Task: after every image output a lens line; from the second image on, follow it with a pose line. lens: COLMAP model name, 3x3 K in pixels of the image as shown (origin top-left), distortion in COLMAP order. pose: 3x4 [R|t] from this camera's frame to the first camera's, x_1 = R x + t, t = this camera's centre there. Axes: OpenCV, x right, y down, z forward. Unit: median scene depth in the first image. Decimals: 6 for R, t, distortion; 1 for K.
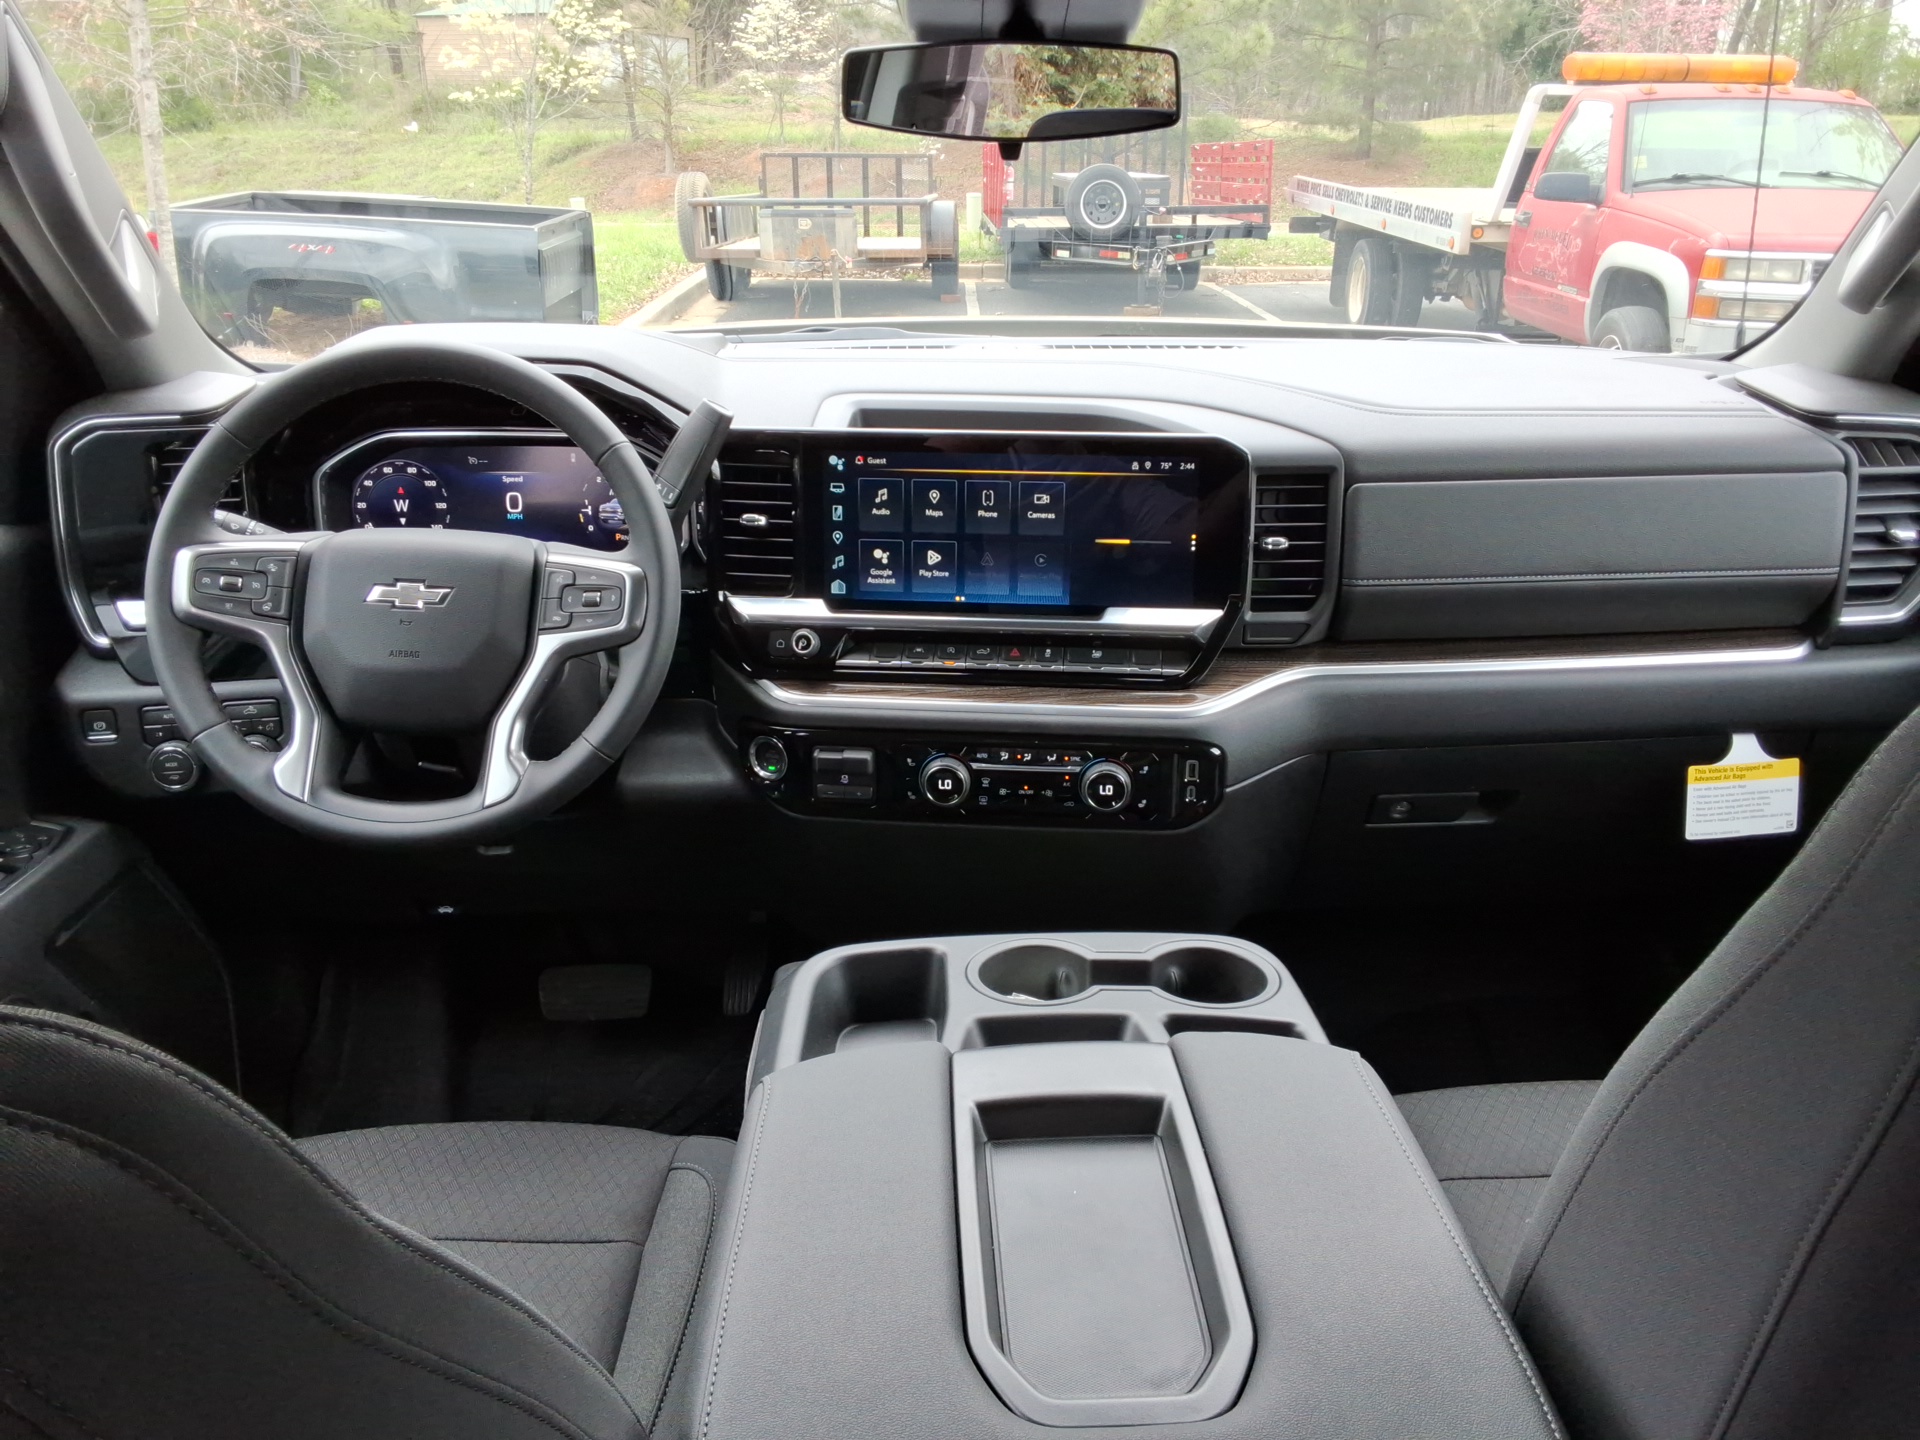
lens RADIAL K [[1548.7, 0, 972.0], [0, 1548.7, 693.9], [0, 0, 1]] dist [0.100196, -0.146074]
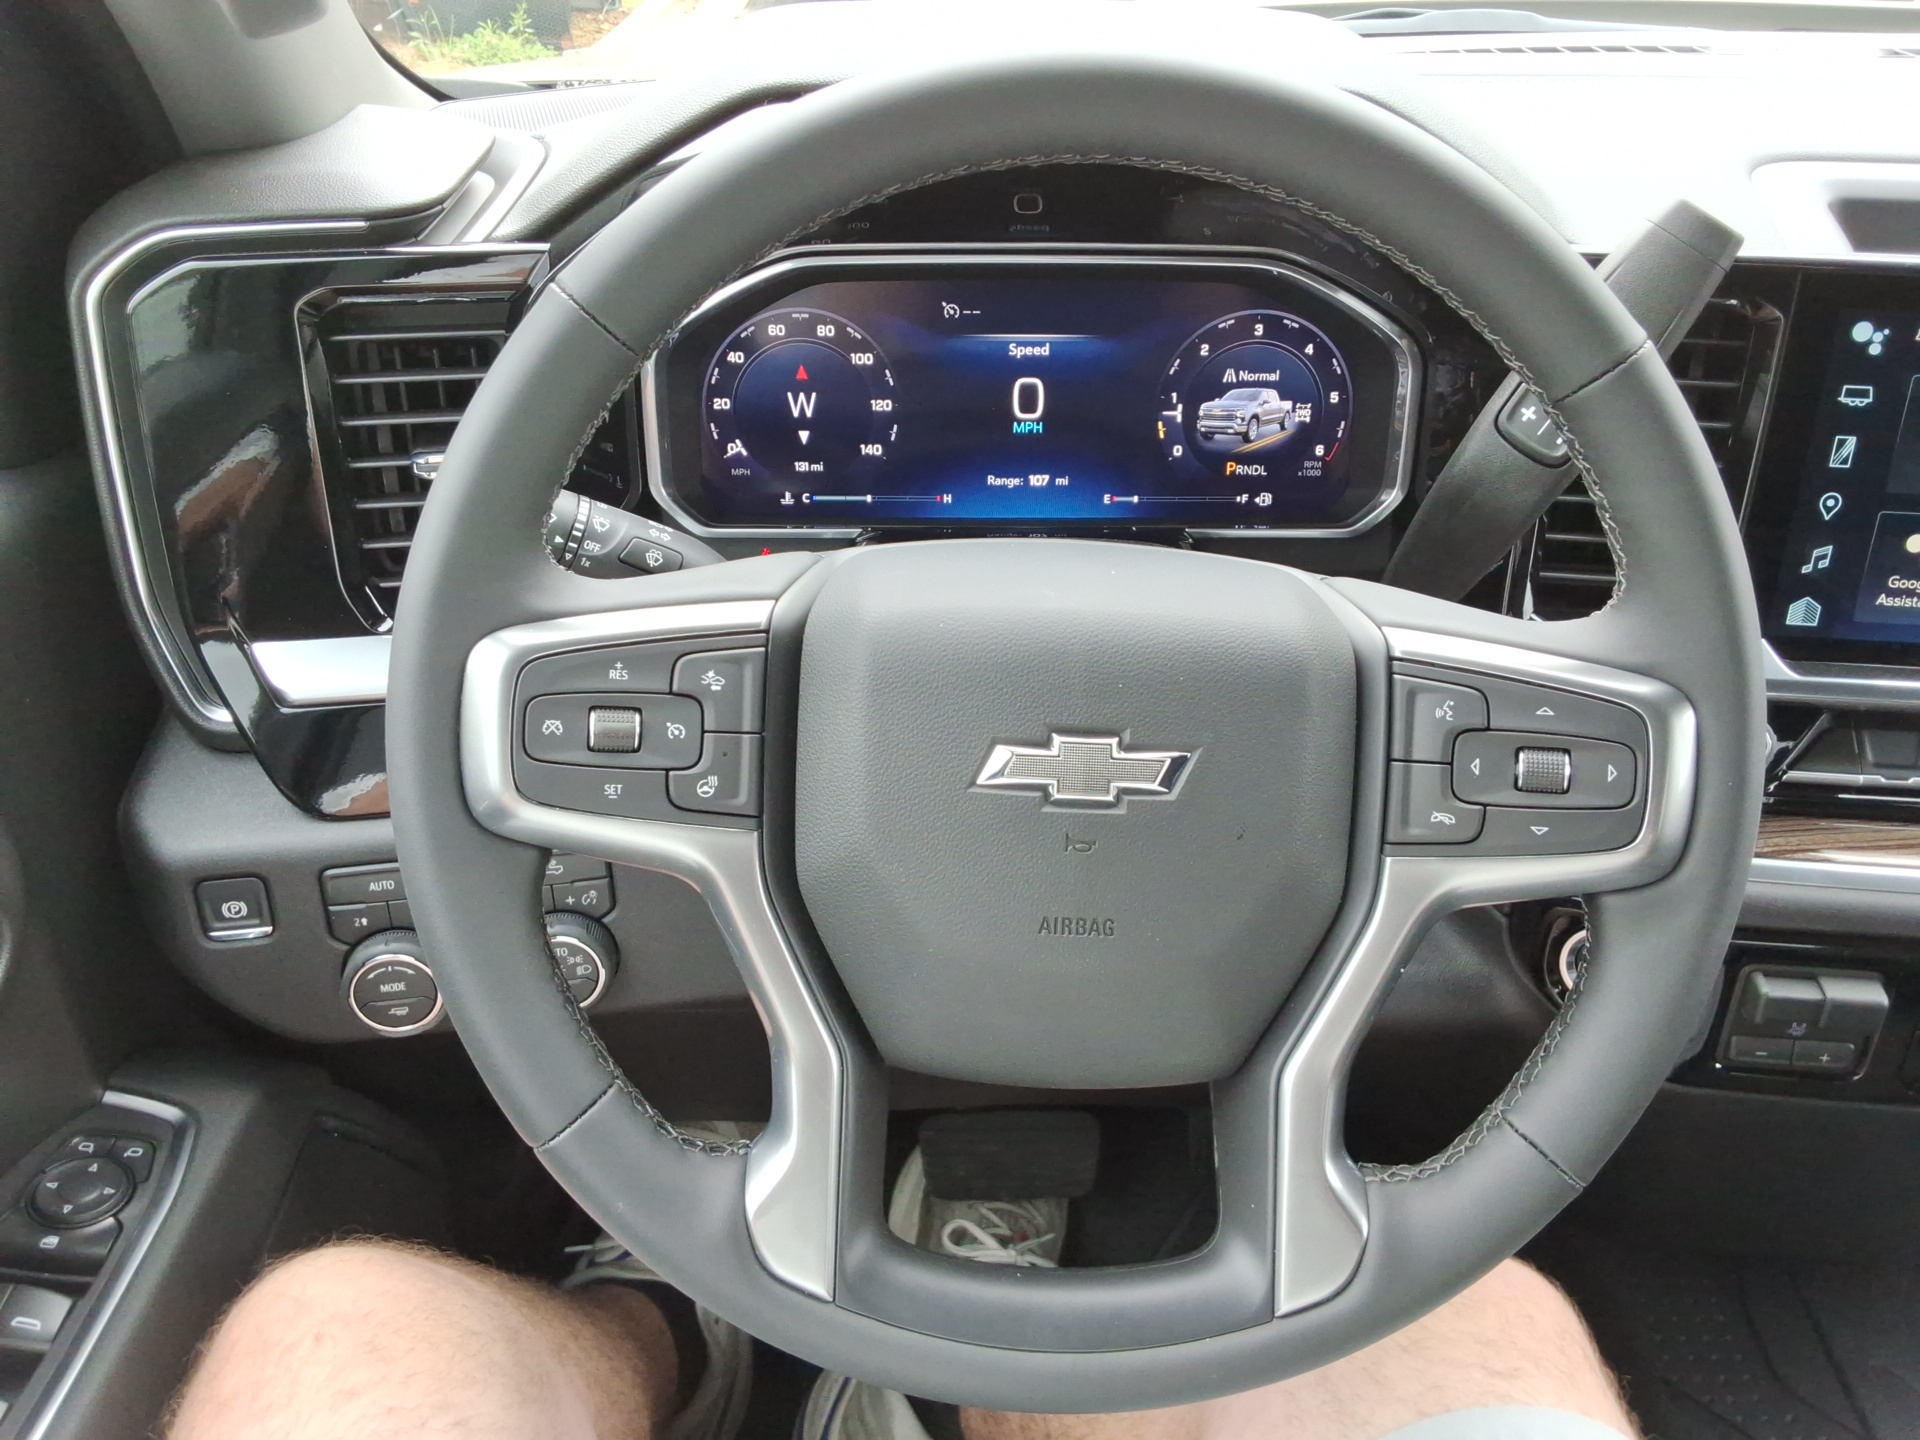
lens RADIAL K [[1548.7, 0, 955.9], [0, 1548.7, 685.0], [0, 0, 1]] dist [0.100196, -0.146074]
pose [[0.999909, 0.011230, -0.007510, -0.333126], [-0.009795, 0.985490, 0.169450, -0.124756], [0.009304, -0.169361, 0.985510, 0.547082]]
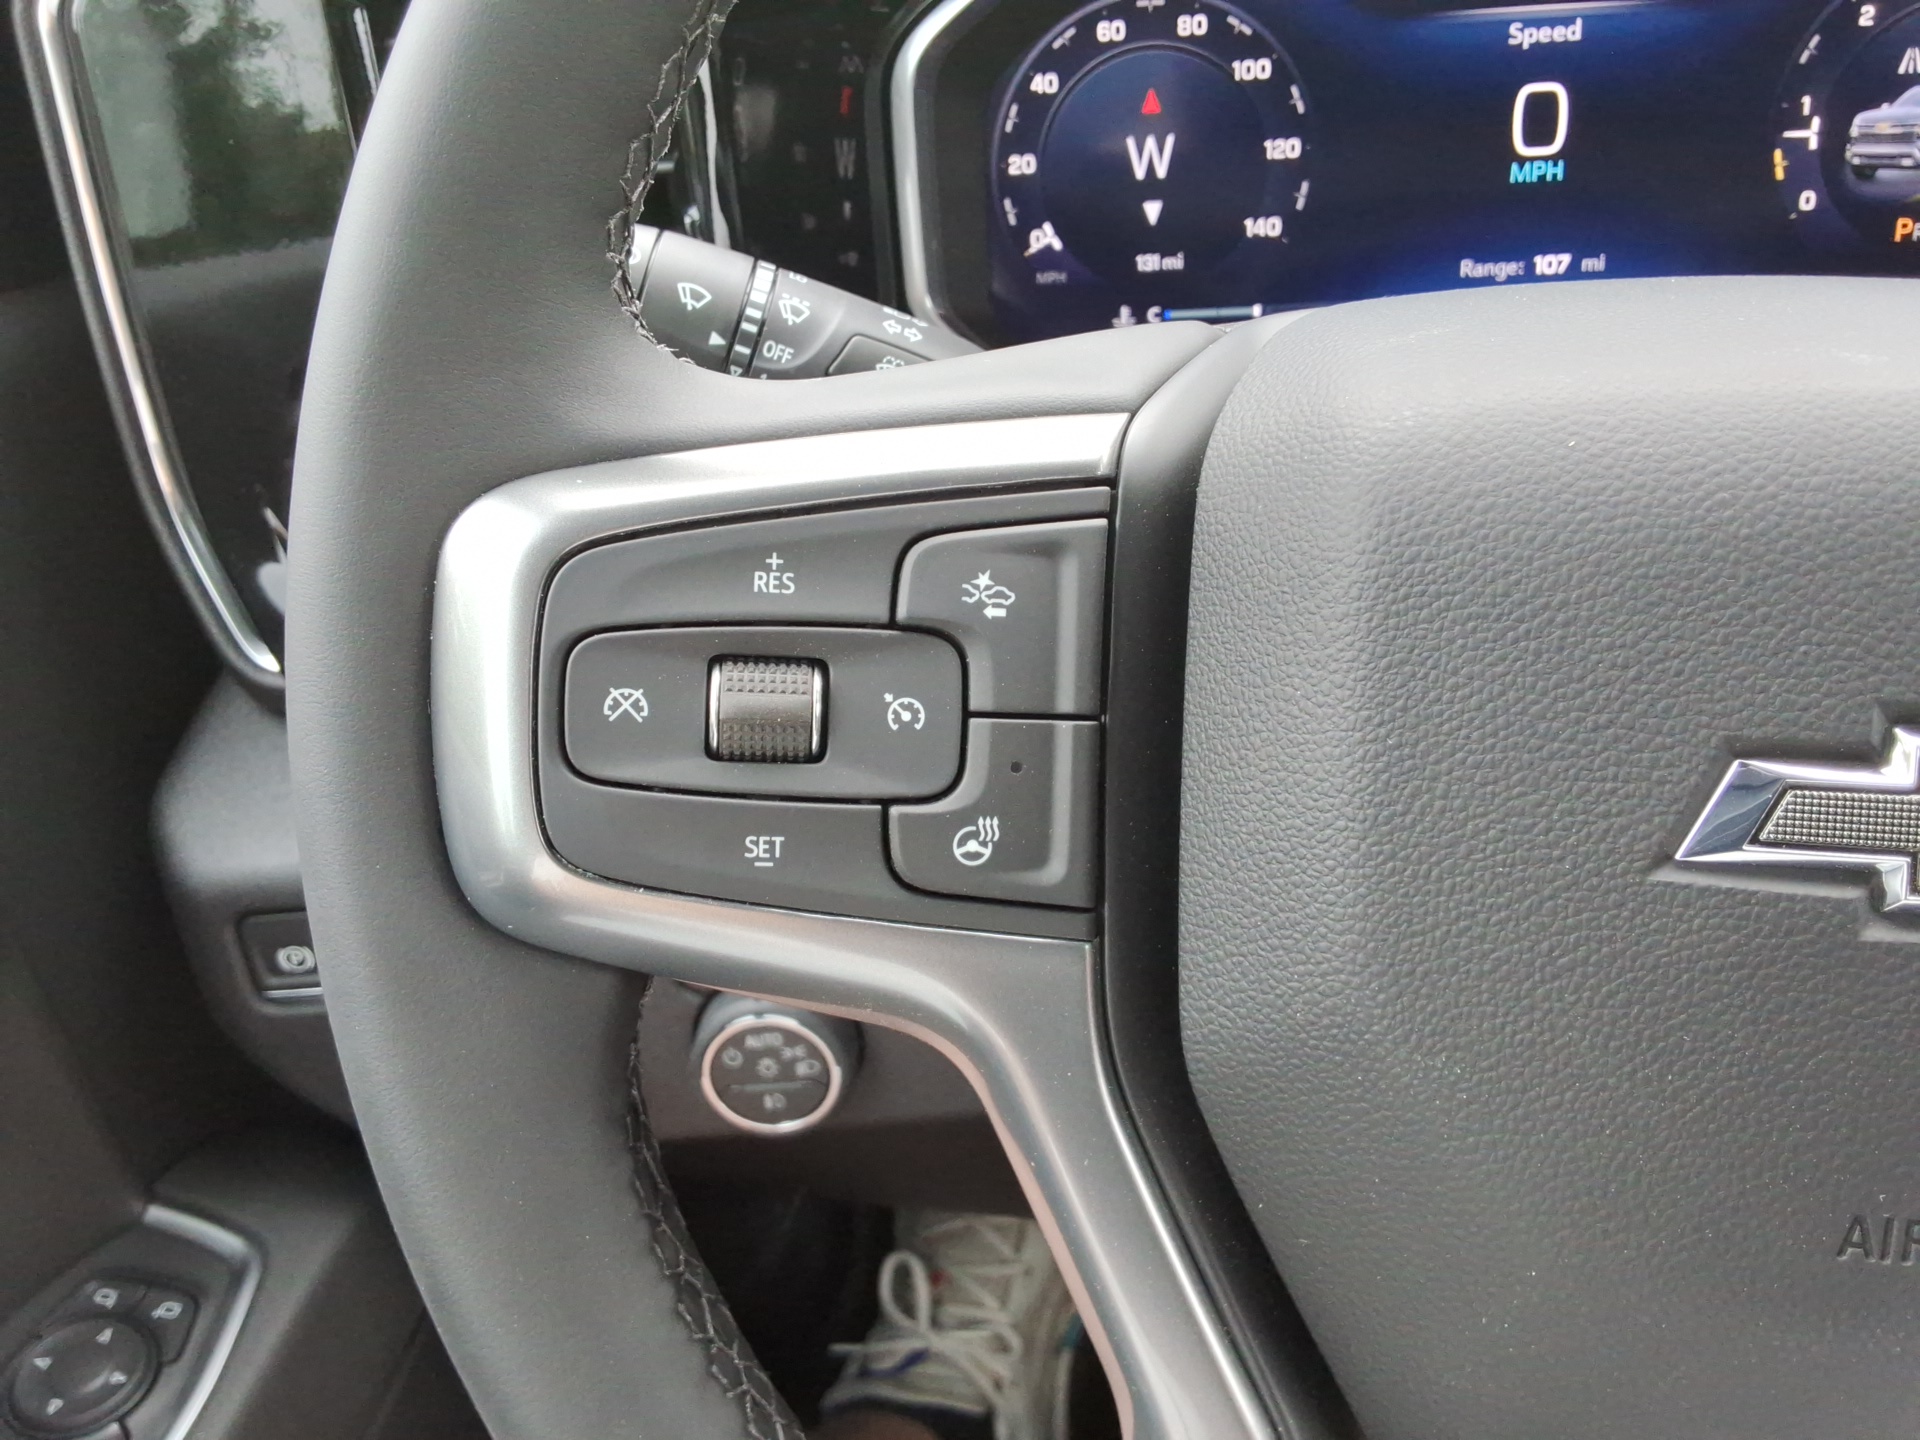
lens RADIAL K [[1548.7, 0, 964.2], [0, 1548.7, 706.6], [0, 0, 1]] dist [0.100196, -0.146074]
pose [[0.979897, 0.016939, -0.198785, -0.360764], [0.028094, 0.974745, 0.221545, -0.091191], [0.197518, -0.222676, 0.954674, 0.731792]]
